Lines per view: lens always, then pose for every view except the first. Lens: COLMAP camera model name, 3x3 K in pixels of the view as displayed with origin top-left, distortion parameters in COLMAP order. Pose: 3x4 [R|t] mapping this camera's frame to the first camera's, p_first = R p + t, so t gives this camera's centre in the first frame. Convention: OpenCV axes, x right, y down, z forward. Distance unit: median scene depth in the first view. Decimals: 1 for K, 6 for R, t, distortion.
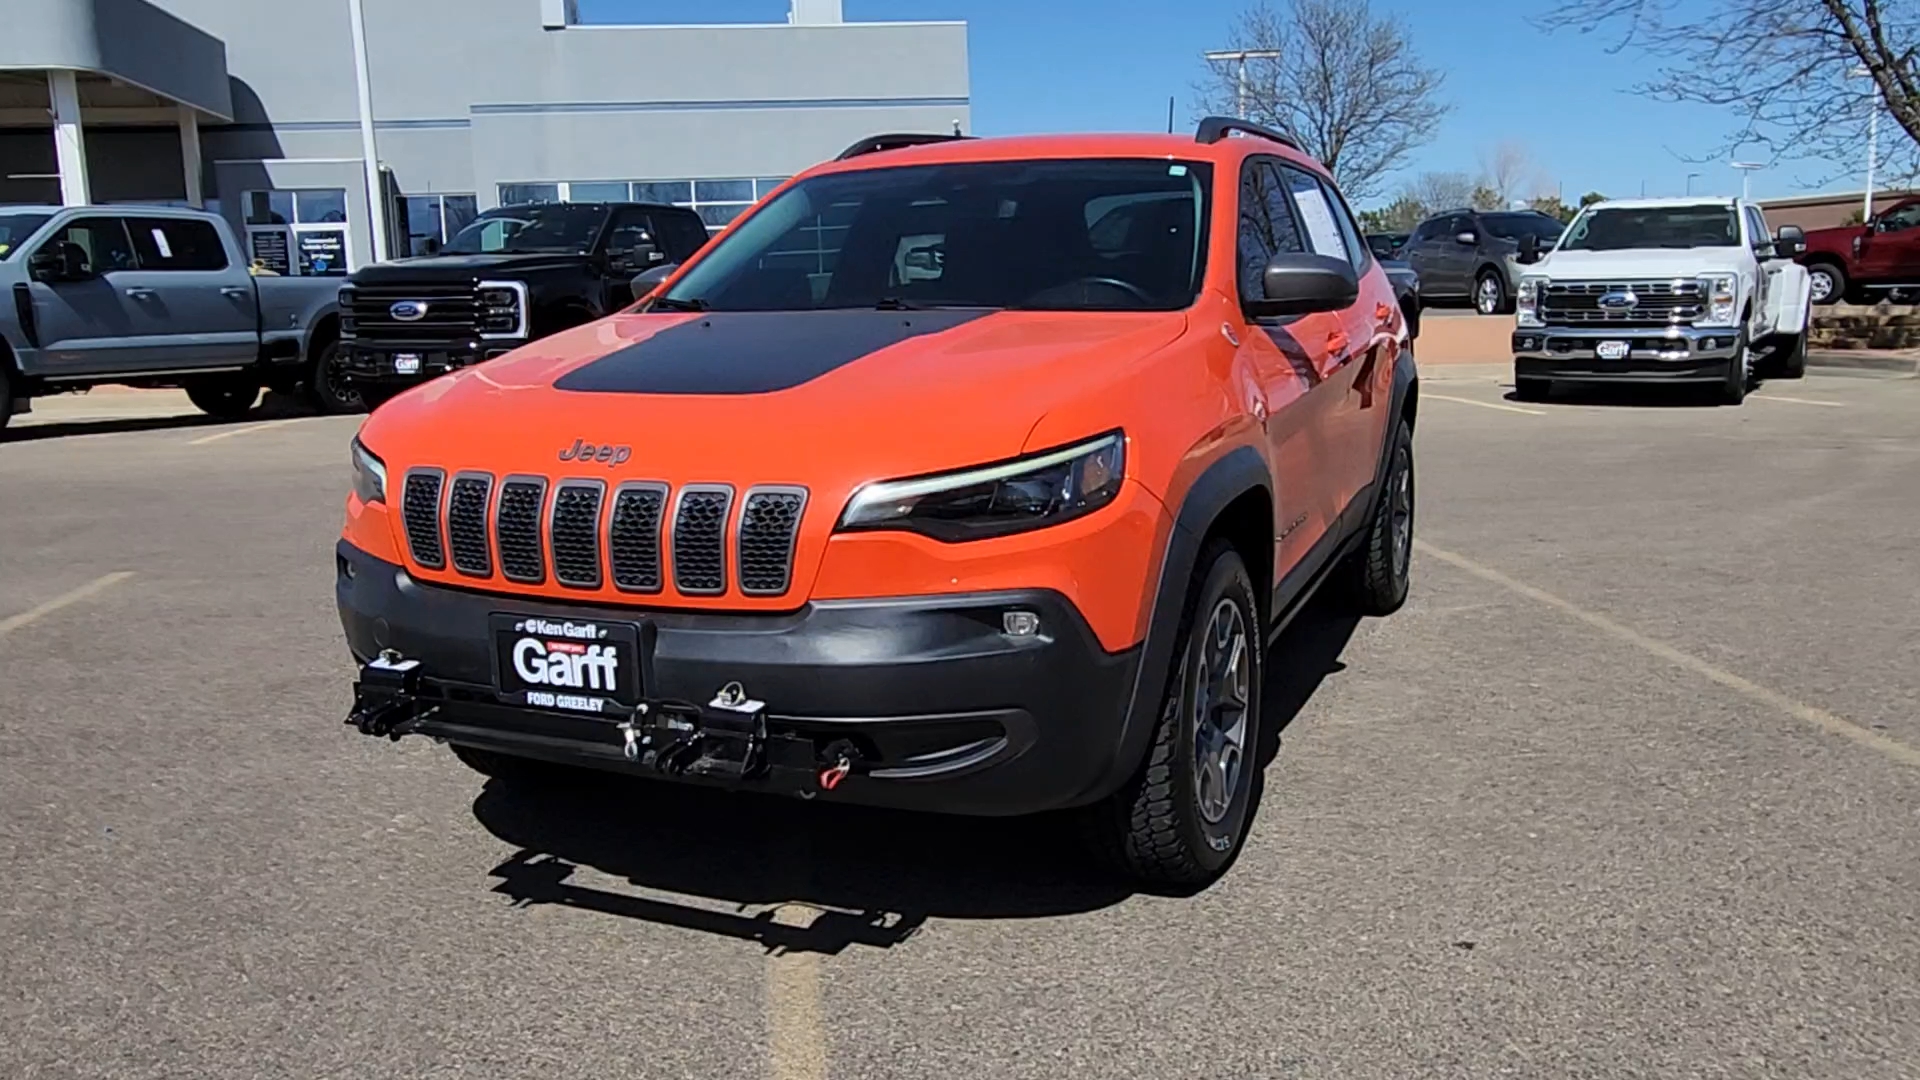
lens RADIAL K [[1534.1, 0, 940.0], [0, 1534.1, 543.8], [0, 0, 1]] dist [-0.000119, 0.018417]
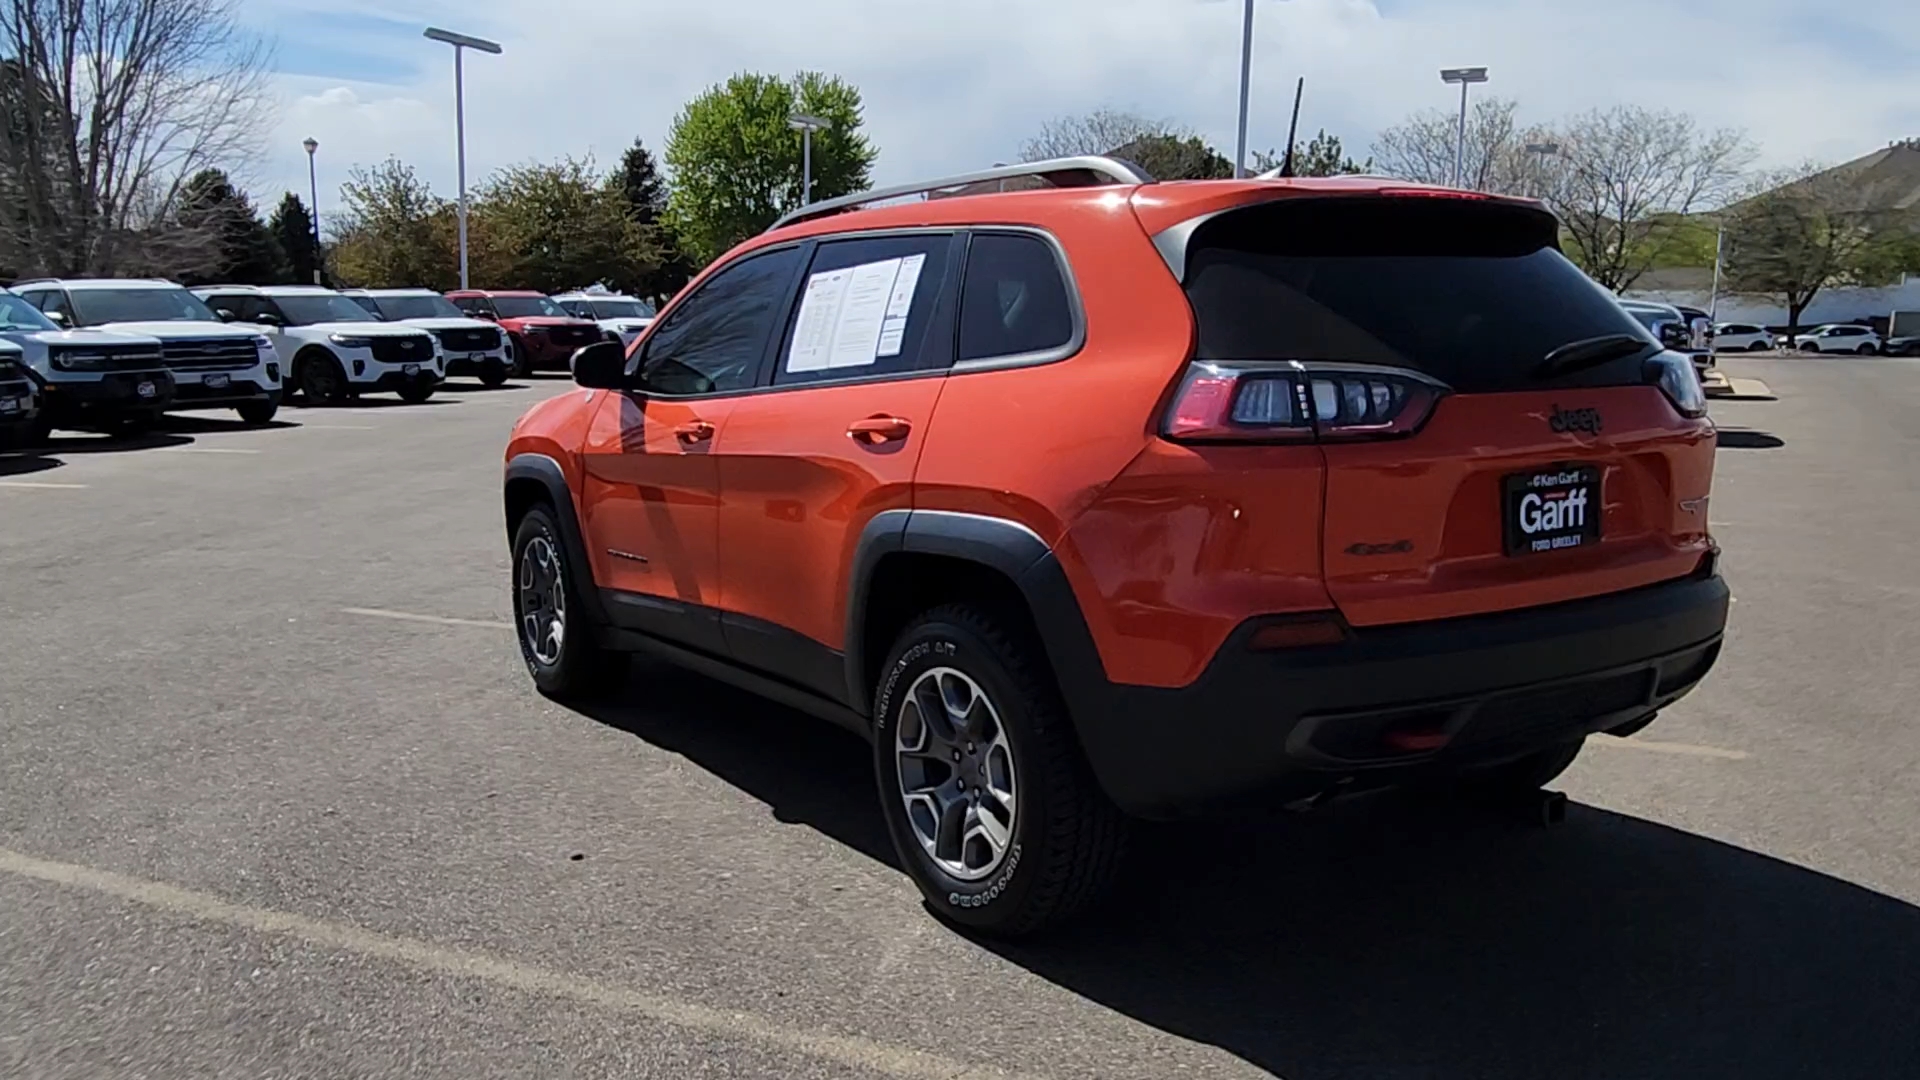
lens RADIAL K [[1534.1, 0, 945.6], [0, 1534.1, 540.4], [0, 0, 1]] dist [-0.000119, 0.018417]
pose [[-0.536046, 0.139036, -0.832661, 1.196981], [-0.131702, 0.960493, 0.245167, -0.386446], [0.833852, 0.241084, -0.496557, 1.931149]]
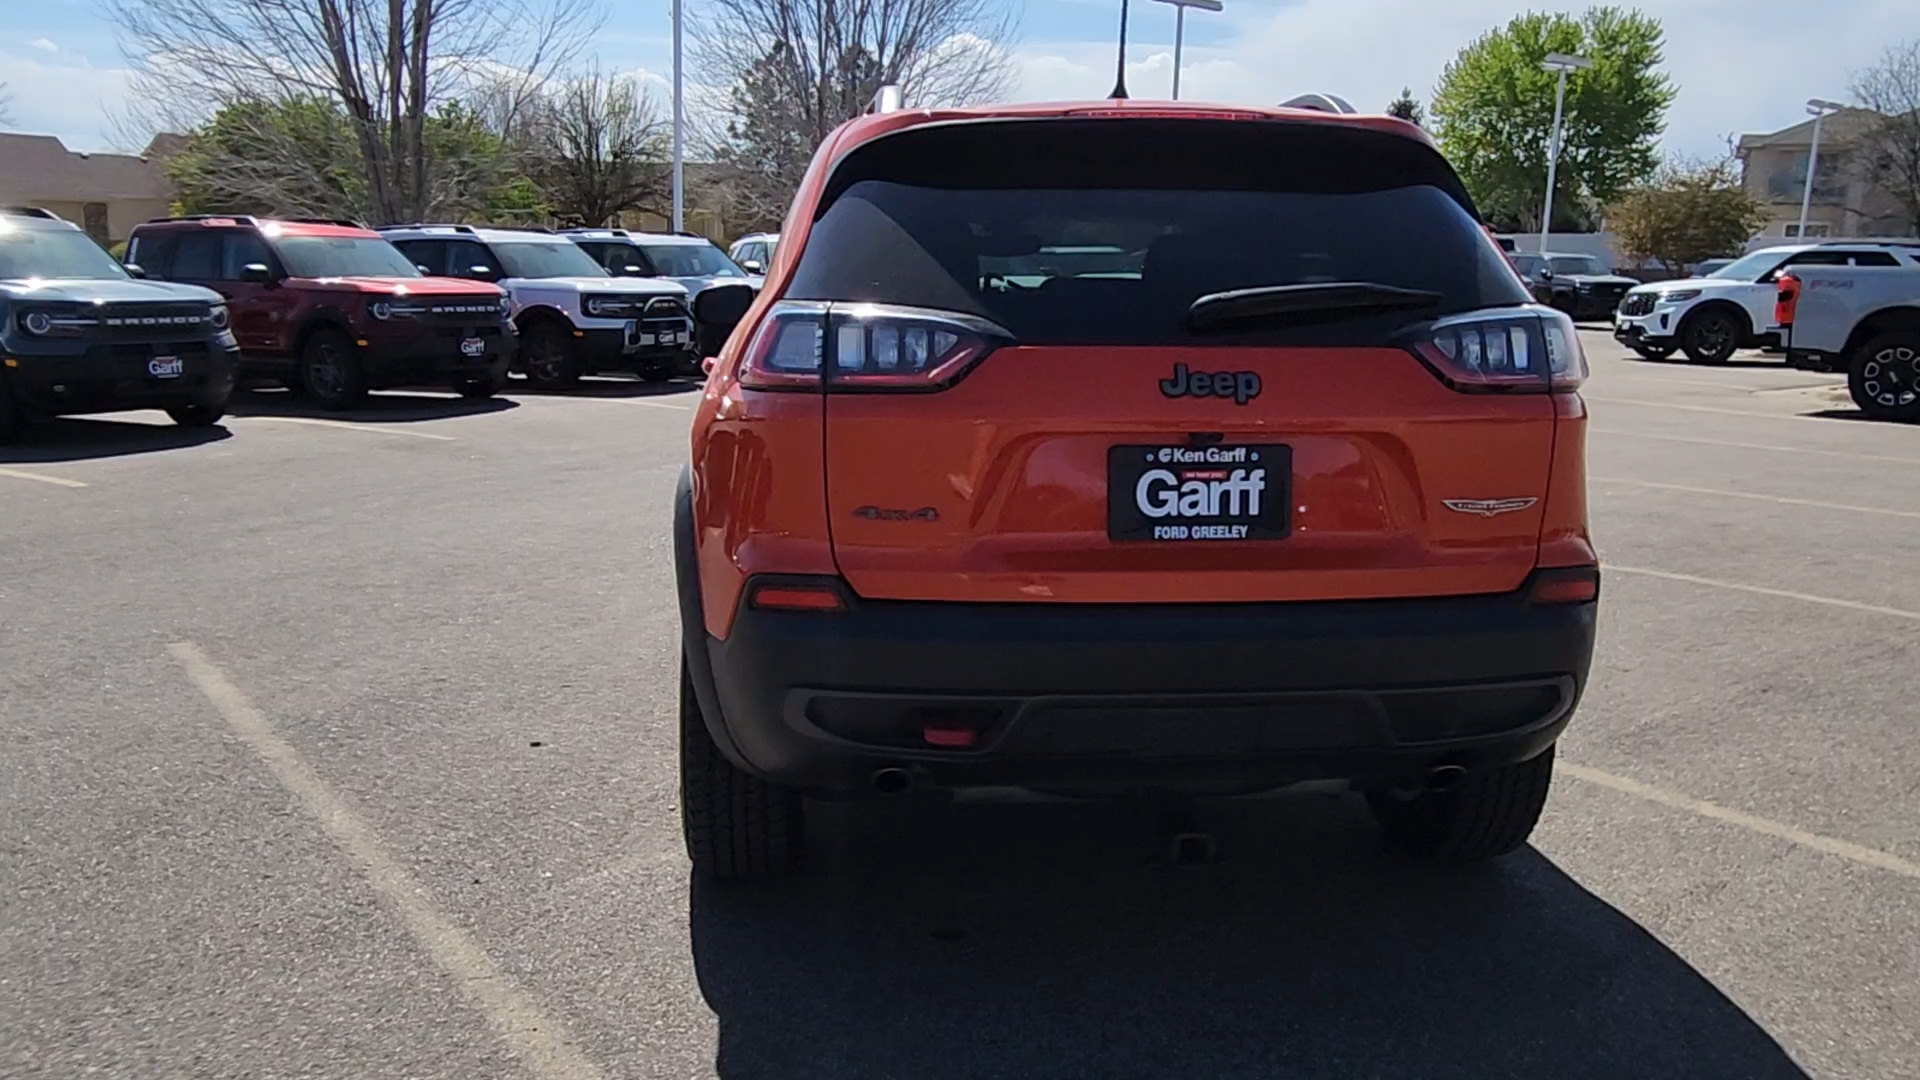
lens RADIAL K [[1534.1, 0, 939.0], [0, 1534.1, 543.4], [0, 0, 1]] dist [-0.000119, 0.018417]
pose [[-0.875791, 0.091343, -0.473968, 0.755160], [-0.077752, 0.942413, 0.325289, -0.435870], [0.476387, 0.321737, -0.818255, 2.307663]]
